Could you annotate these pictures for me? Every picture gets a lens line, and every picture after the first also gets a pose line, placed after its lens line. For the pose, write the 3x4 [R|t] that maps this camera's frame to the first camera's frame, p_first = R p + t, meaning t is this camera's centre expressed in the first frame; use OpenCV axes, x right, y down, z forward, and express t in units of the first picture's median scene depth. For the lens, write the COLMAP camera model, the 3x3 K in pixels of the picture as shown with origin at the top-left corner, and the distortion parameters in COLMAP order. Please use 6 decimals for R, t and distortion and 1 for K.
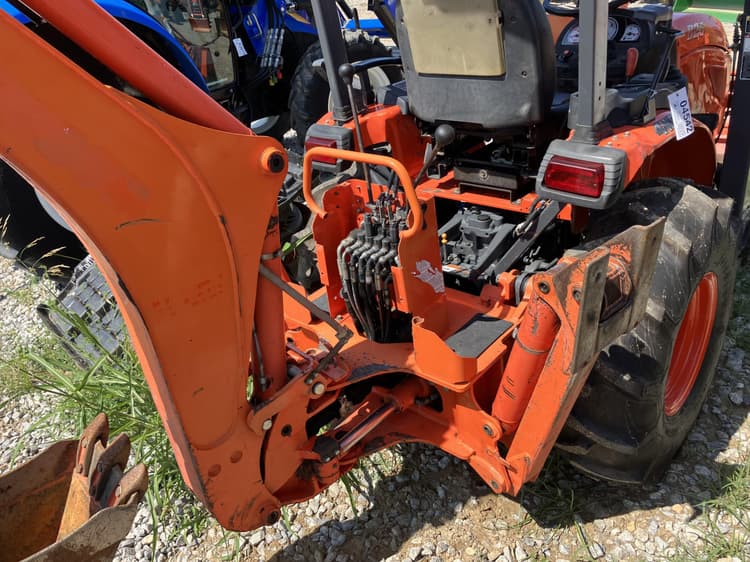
lens RADIAL K [[606.9, 0, 368.0], [0, 606.9, 283.1], [0, 0, 1]] dist [0.008667, -0.003650]
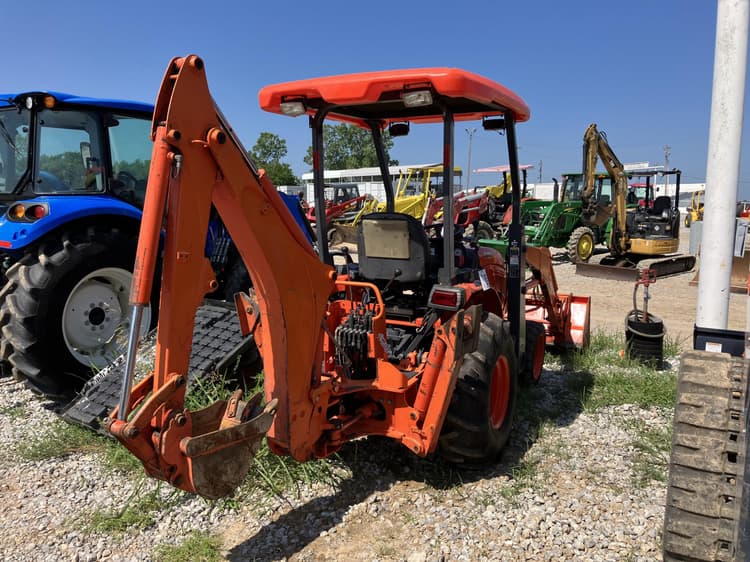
lens RADIAL K [[606.9, 0, 376.5], [0, 606.9, 280.7], [0, 0, 1]] dist [0.008667, -0.003650]
pose [[0.959946, 0.074182, 0.270188, -0.490318], [0.028635, 0.933290, -0.357979, 0.528282], [-0.278719, 0.351378, 0.893784, -0.926485]]
